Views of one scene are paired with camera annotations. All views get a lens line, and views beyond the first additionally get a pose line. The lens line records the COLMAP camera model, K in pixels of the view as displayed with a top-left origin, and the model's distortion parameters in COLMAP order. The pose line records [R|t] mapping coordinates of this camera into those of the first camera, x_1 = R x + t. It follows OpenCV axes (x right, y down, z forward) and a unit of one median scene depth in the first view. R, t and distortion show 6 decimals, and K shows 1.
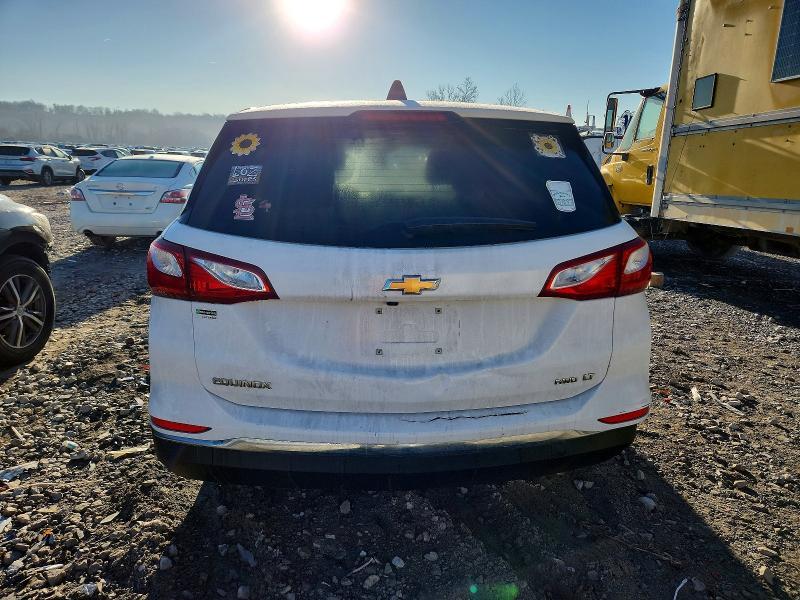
lens RADIAL K [[610.6, 0, 400.8], [0, 610.6, 300.3], [0, 0, 1]] dist [0.047053, -0.000066]
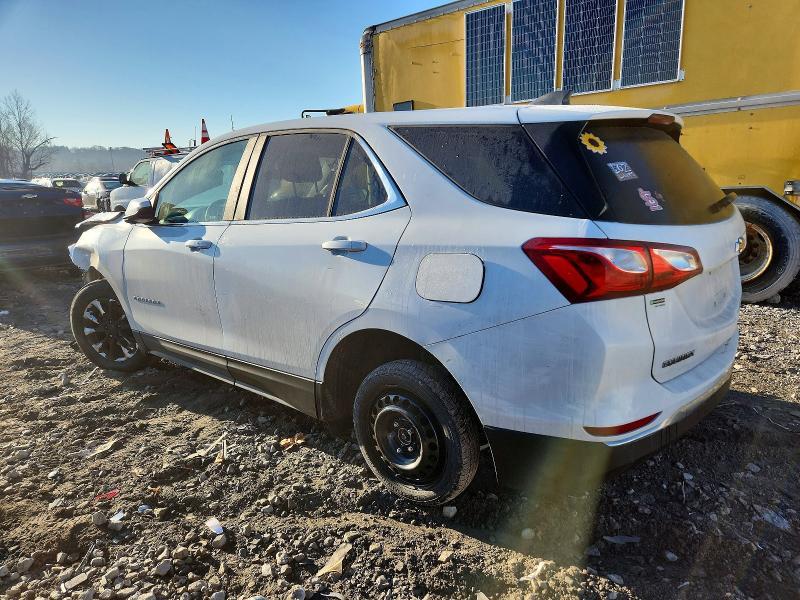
lens RADIAL K [[610.6, 0, 400.5], [0, 610.6, 303.4], [0, 0, 1]] dist [0.047053, -0.000066]
pose [[0.607193, -0.186389, 0.772383, -1.365193], [0.206044, 0.975779, 0.073495, -0.140907], [-0.767373, 0.114520, 0.630891, 0.663474]]
